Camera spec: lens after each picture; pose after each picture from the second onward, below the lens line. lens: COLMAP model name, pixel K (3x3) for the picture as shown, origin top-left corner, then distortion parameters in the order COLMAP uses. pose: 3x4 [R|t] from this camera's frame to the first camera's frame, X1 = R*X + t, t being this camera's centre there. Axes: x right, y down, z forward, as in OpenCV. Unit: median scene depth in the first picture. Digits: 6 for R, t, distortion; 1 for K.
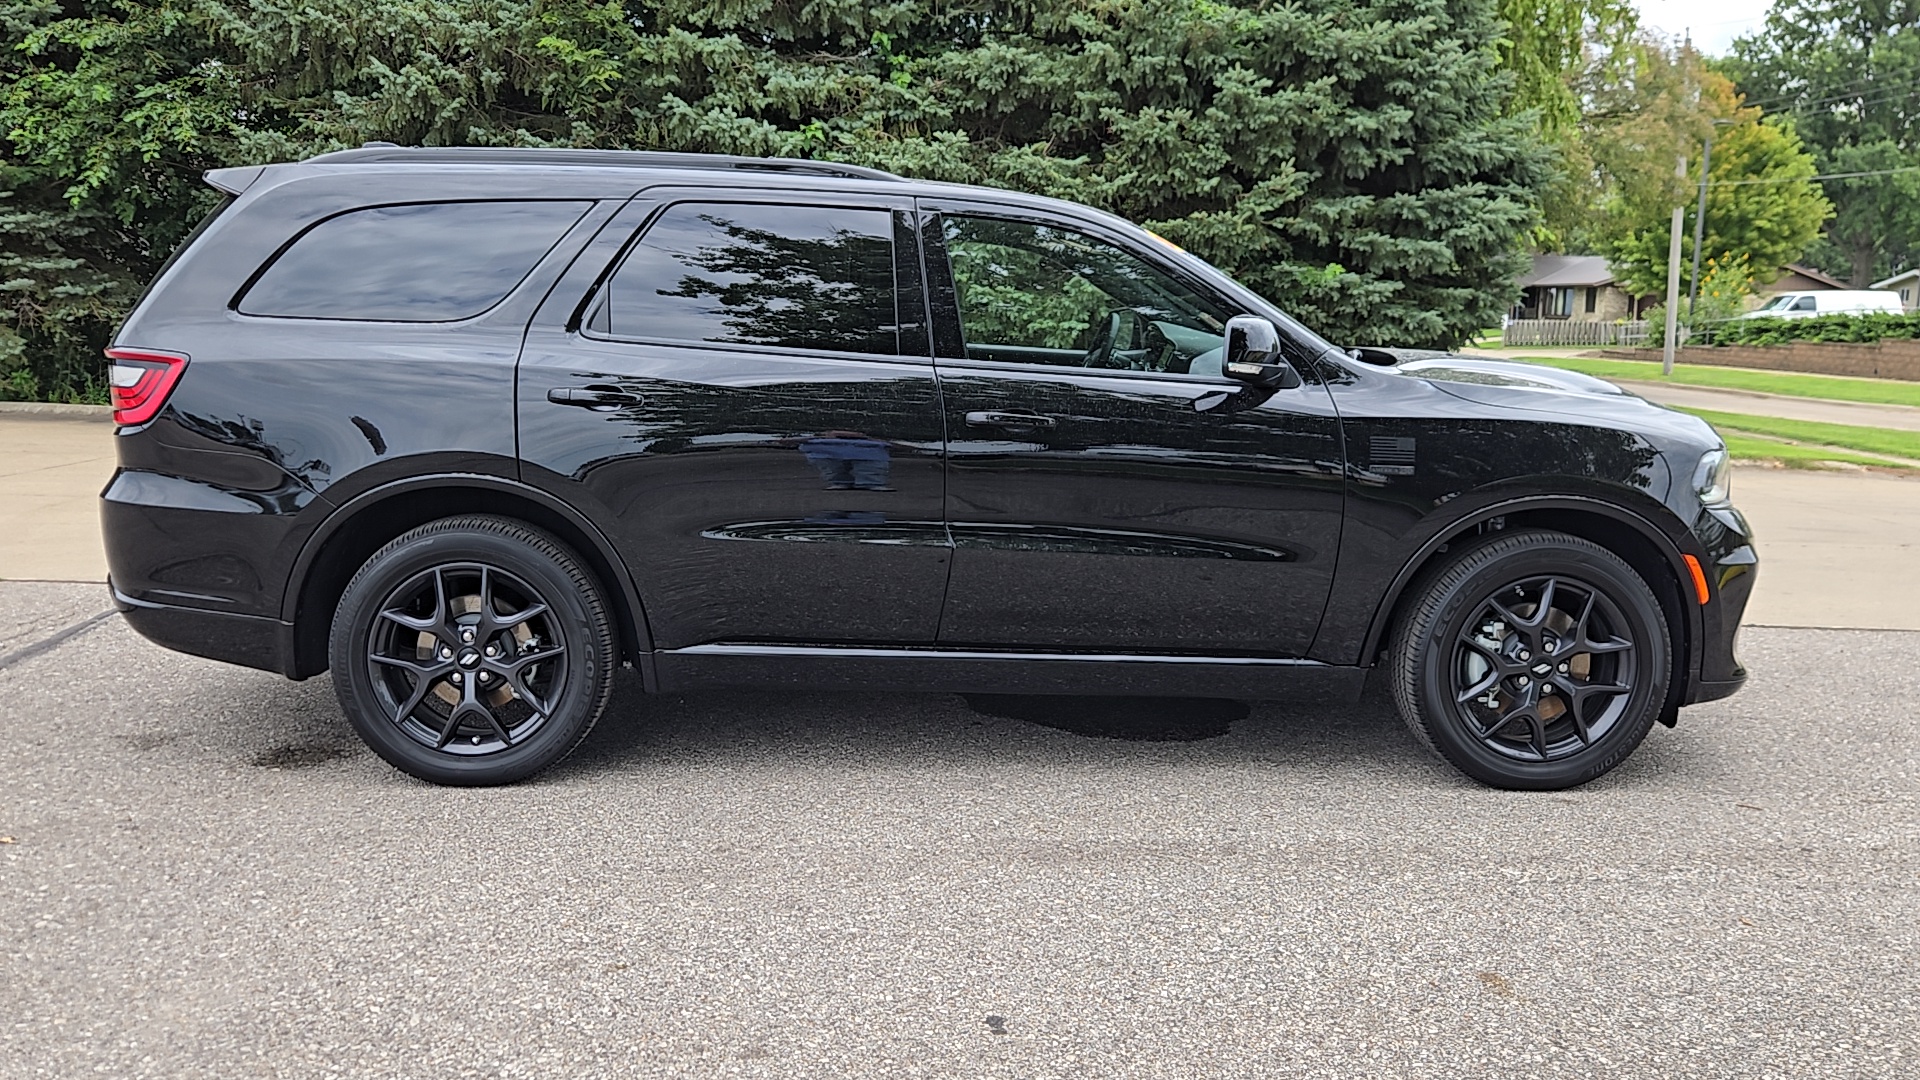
lens RADIAL K [[1610.8, 0, 952.2], [0, 1610.8, 545.6], [0, 0, 1]] dist [0.006989, 0.001893]
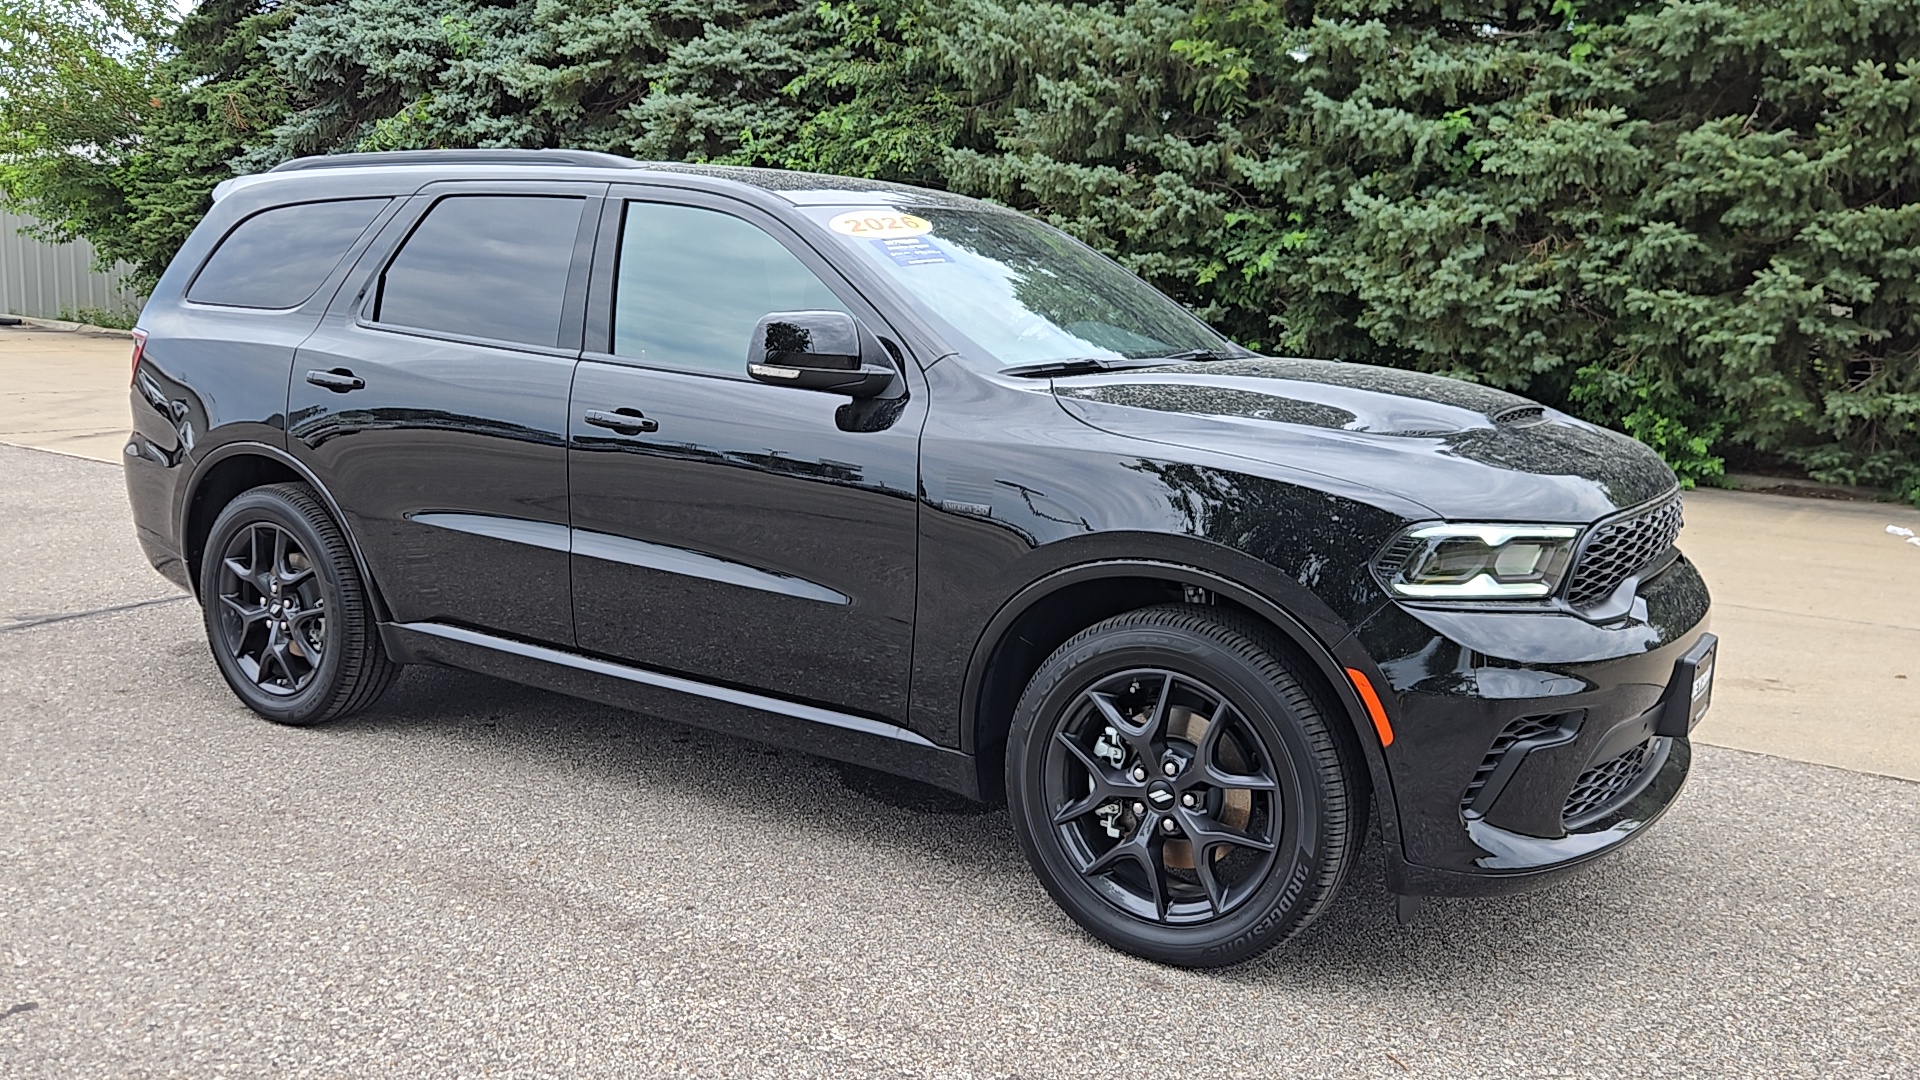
lens RADIAL K [[1610.8, 0, 959.3], [0, 1610.8, 540.9], [0, 0, 1]] dist [0.006989, 0.001893]
pose [[0.810020, 0.092267, -0.579097, 0.232035], [-0.097222, 0.995007, 0.022544, -0.015425], [0.578286, 0.038040, 0.814947, 0.113549]]
